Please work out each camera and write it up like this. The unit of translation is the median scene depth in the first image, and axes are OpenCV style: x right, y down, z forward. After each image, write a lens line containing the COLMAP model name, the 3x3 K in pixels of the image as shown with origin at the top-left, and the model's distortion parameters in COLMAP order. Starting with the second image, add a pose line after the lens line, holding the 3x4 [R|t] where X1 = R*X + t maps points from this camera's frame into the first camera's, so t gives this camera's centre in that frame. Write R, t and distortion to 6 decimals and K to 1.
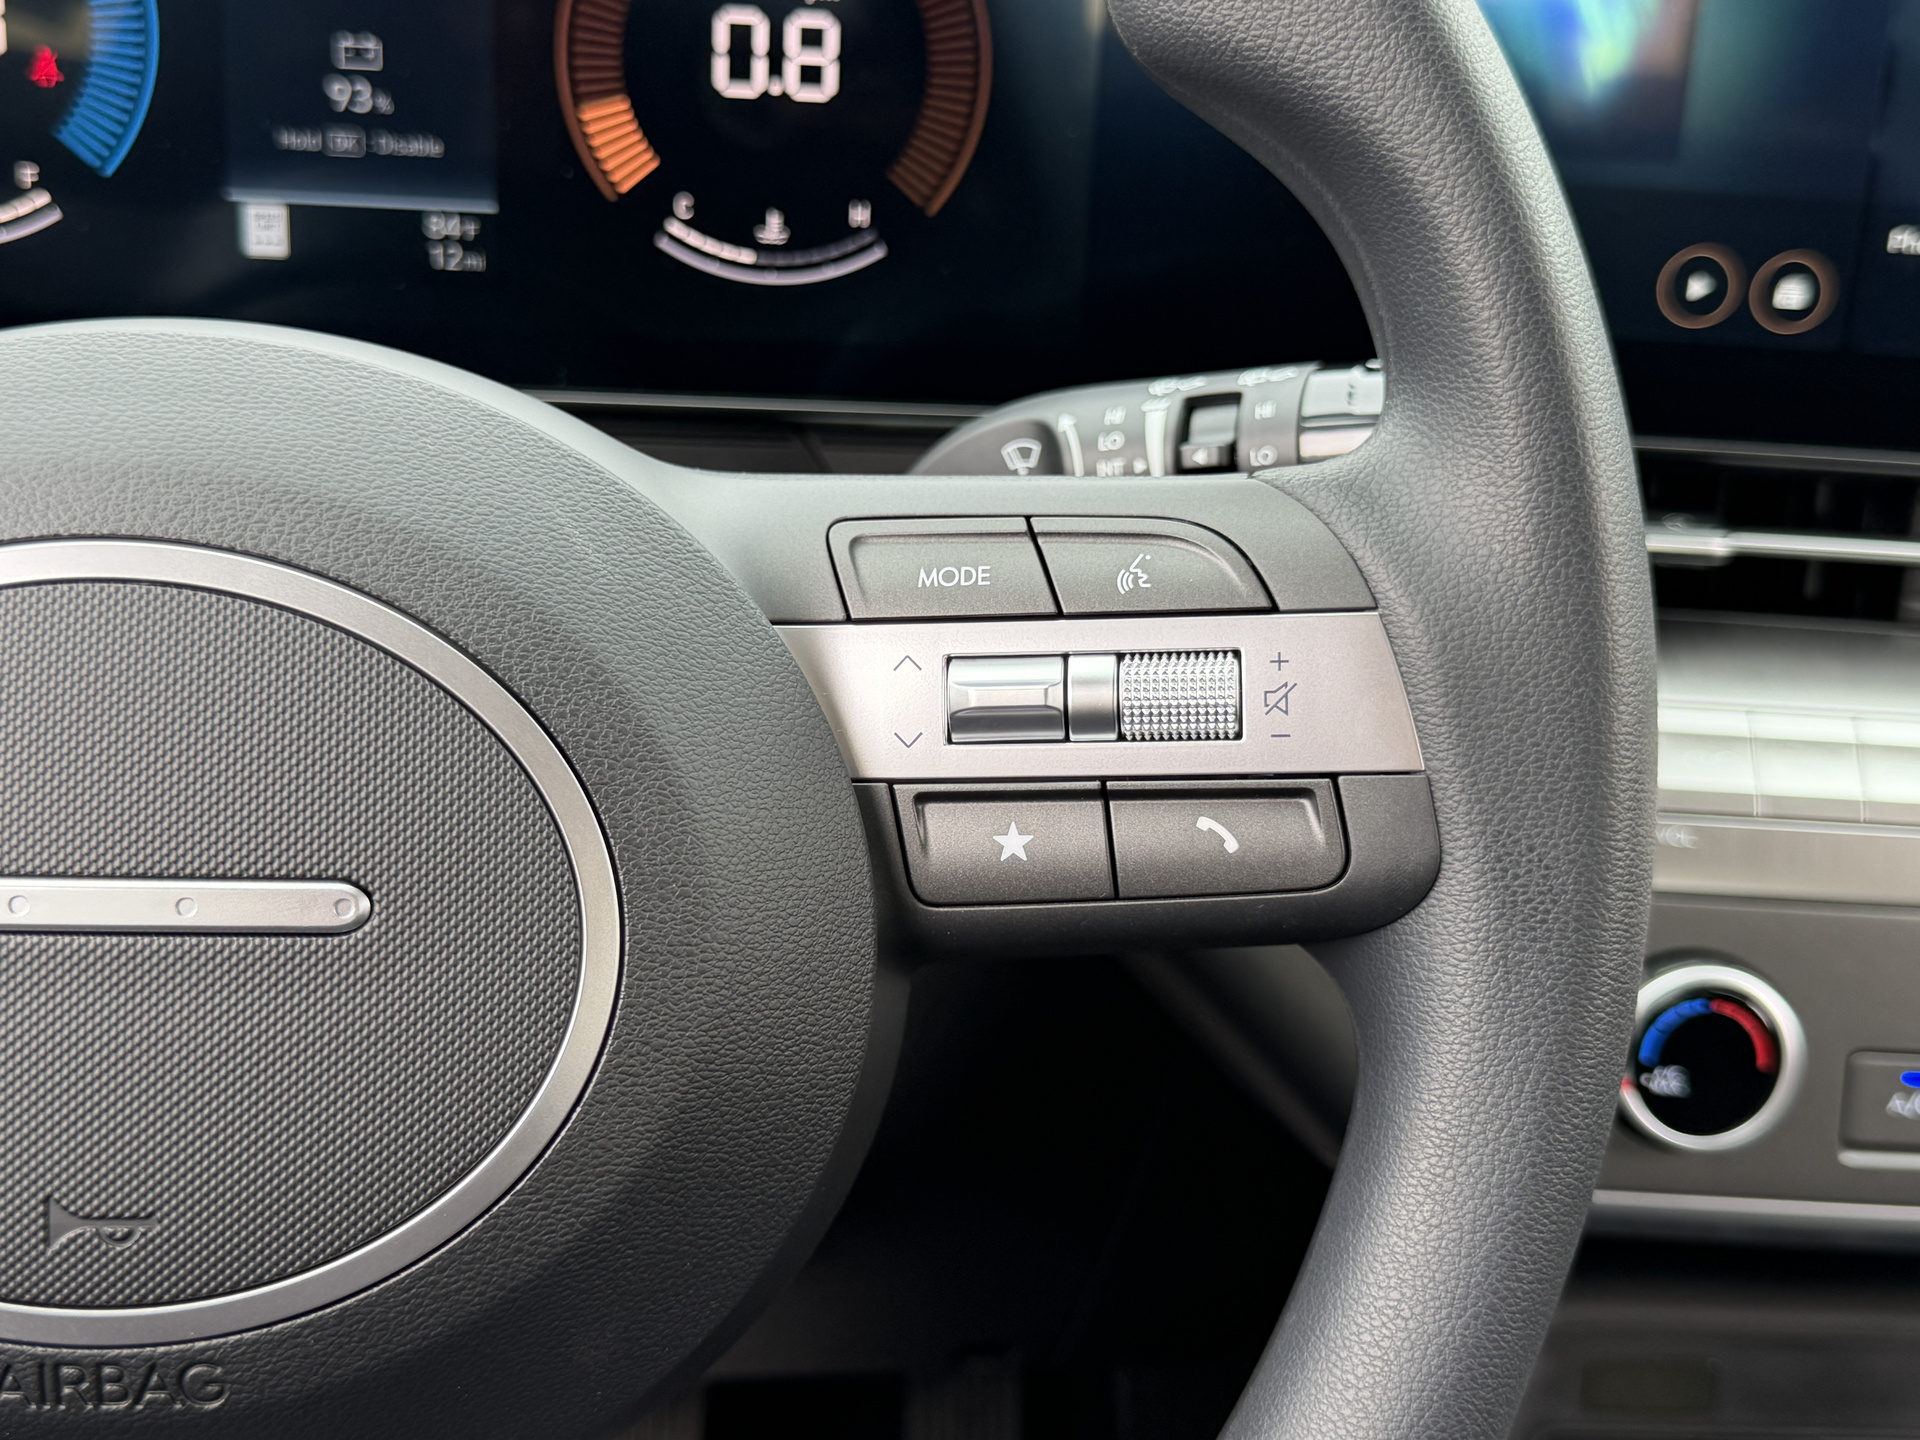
lens RADIAL K [[2285.5, 0, 934.4], [0, 2285.5, 752.0], [0, 0, 1]] dist [0.103368, 0.000000]
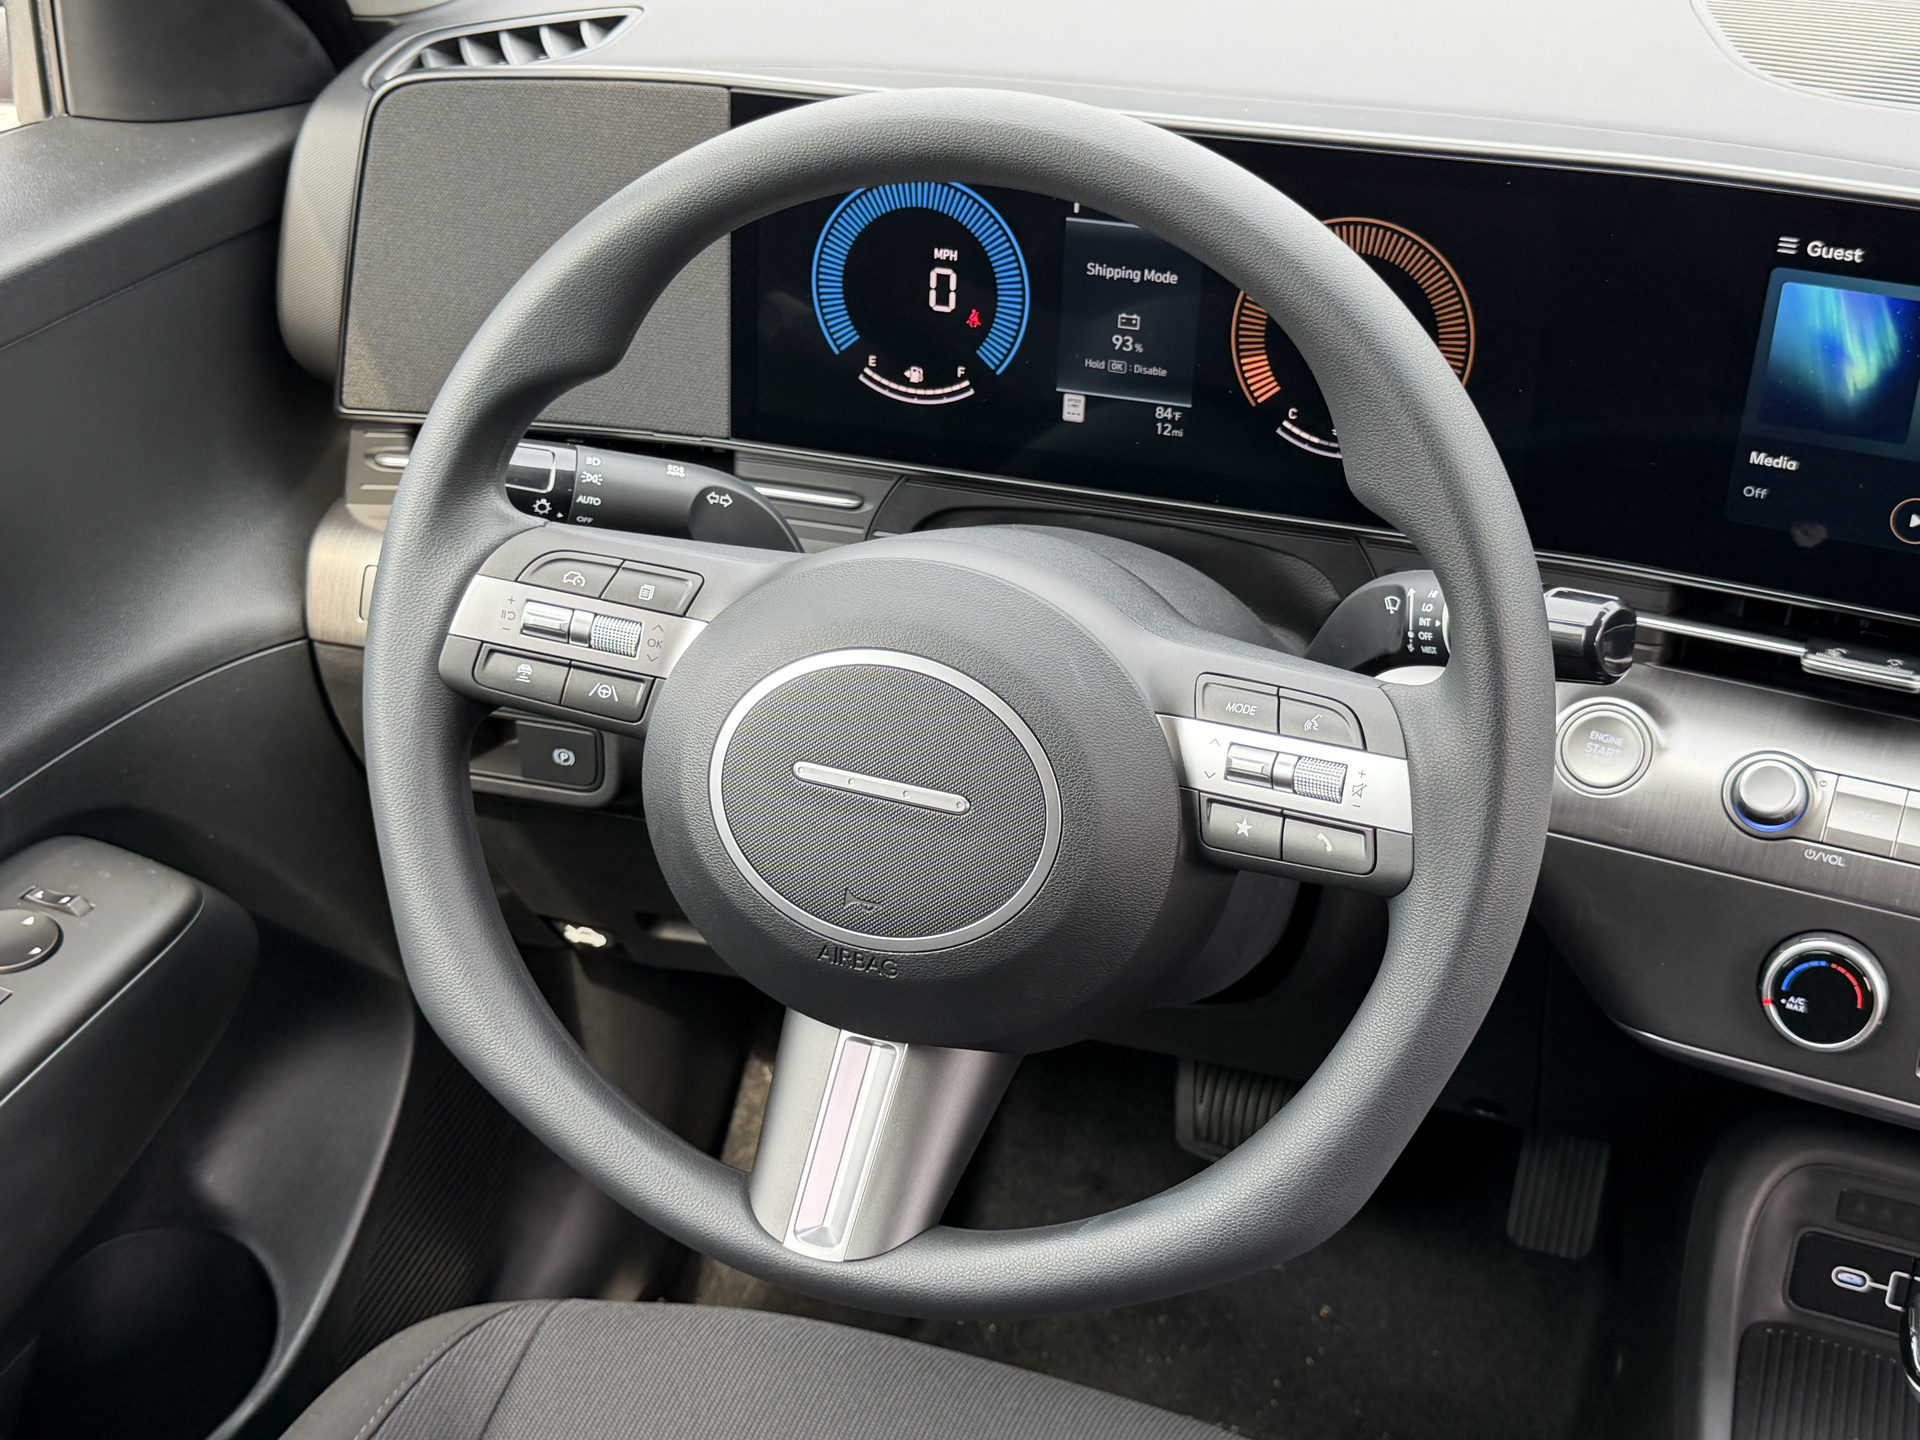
lens RADIAL K [[2471.3, 0, 956.0], [0, 2471.3, 733.5], [0, 0, 1]] dist [0.106767, 0.000000]
pose [[0.901828, 0.157550, -0.402349, 0.474949], [-0.115463, 0.985164, 0.126966, -0.210750], [0.416383, -0.068045, 0.906639, -0.875770]]
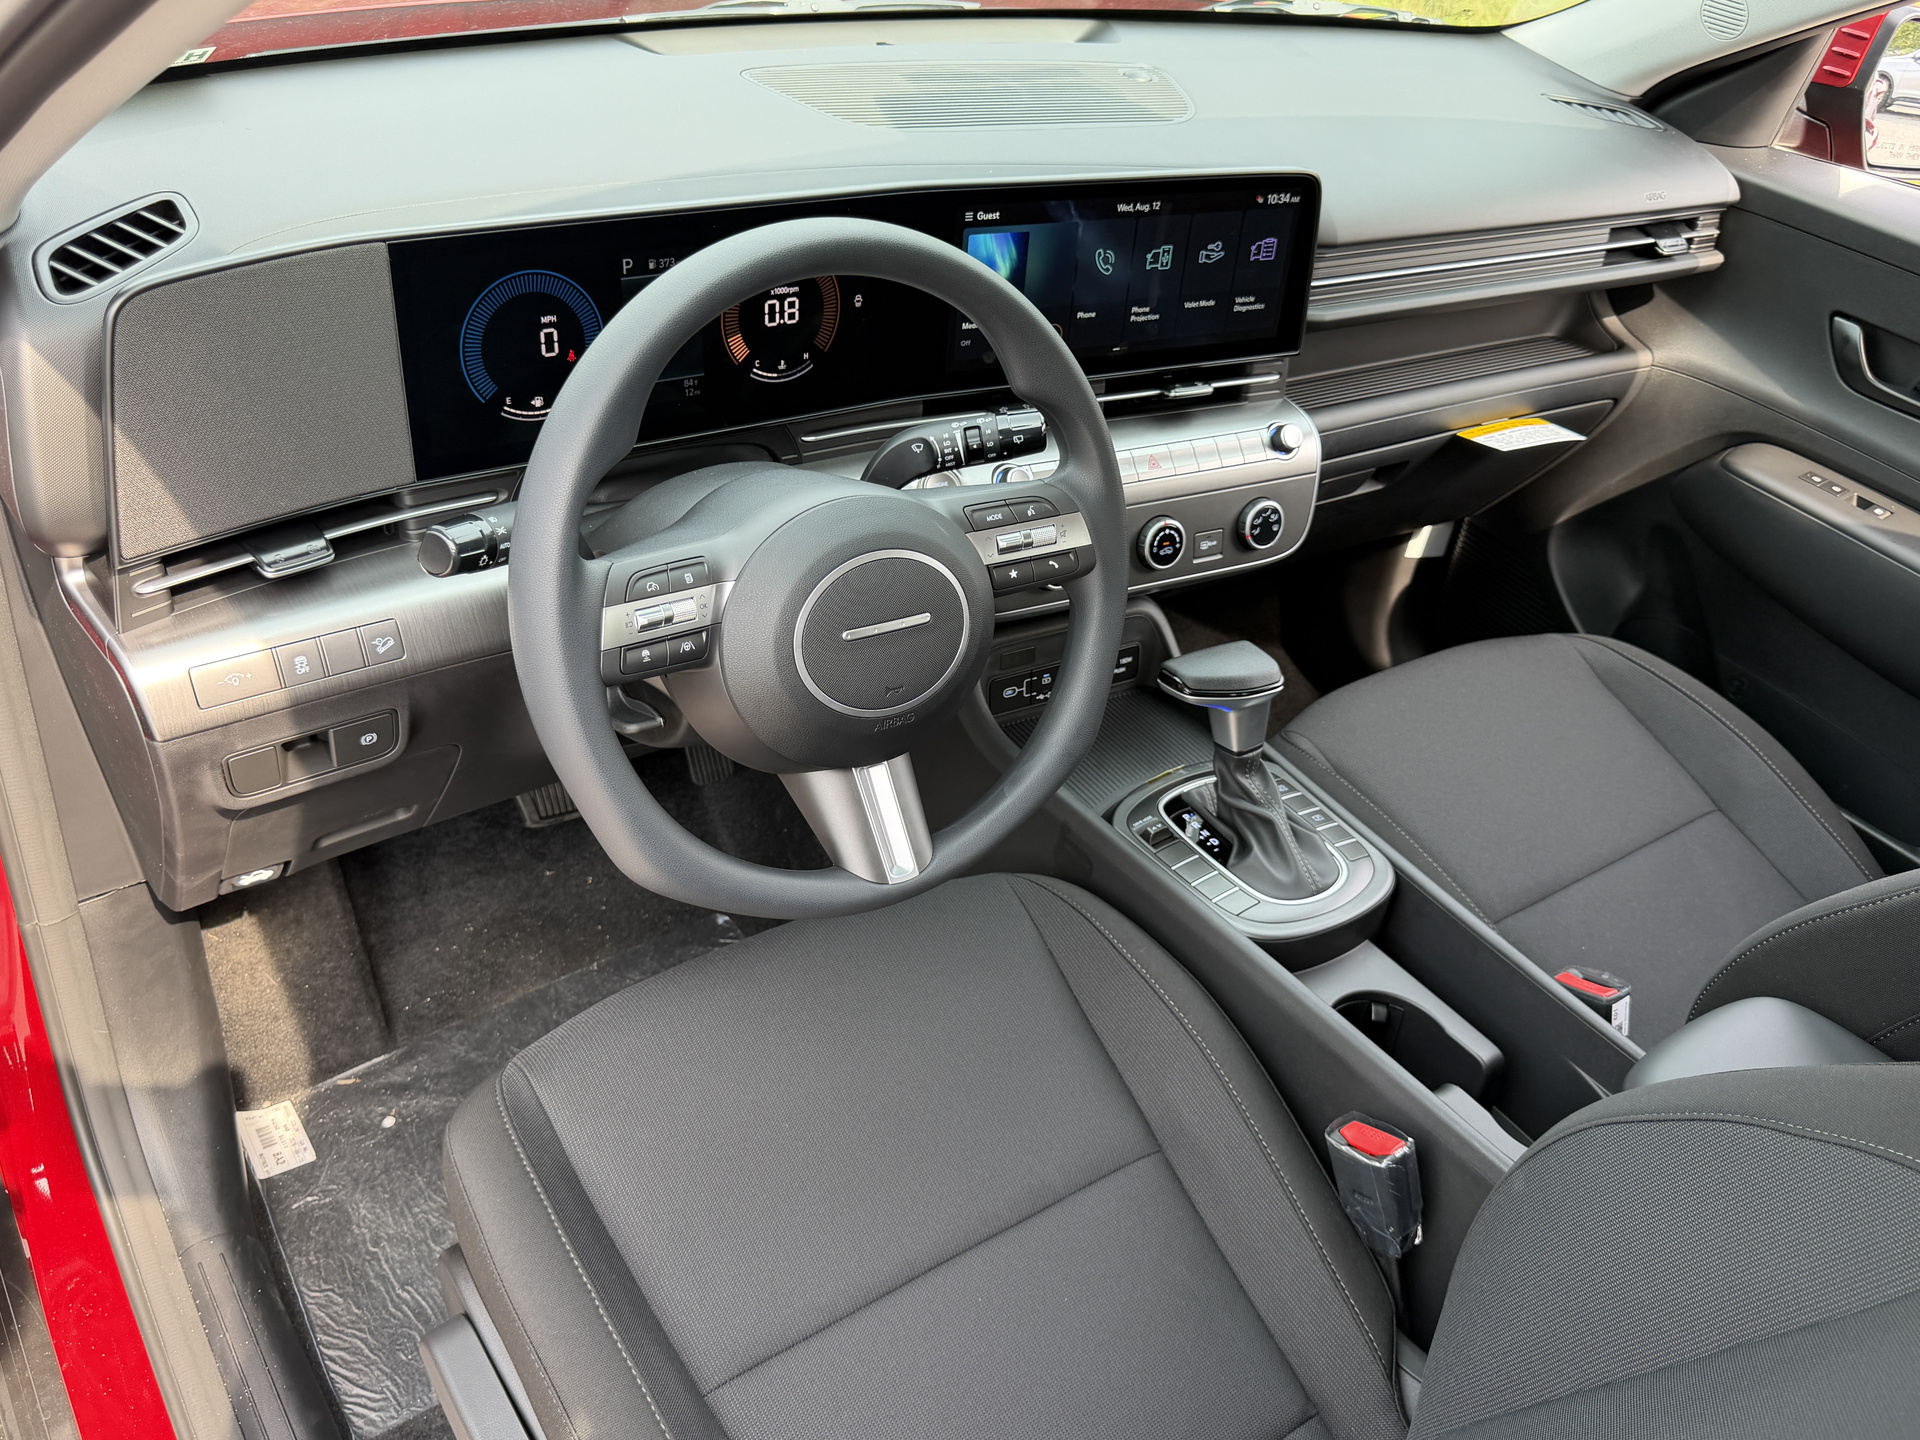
lens RADIAL K [[1539.0, 0, 945.9], [0, 1539.0, 729.0], [0, 0, 1]] dist [0.076956, -0.072280]
pose [[0.869754, -0.252154, 0.424200, -0.910226], [0.121261, 0.942449, 0.311587, -0.397566], [-0.478355, -0.219565, 0.850275, -1.011723]]
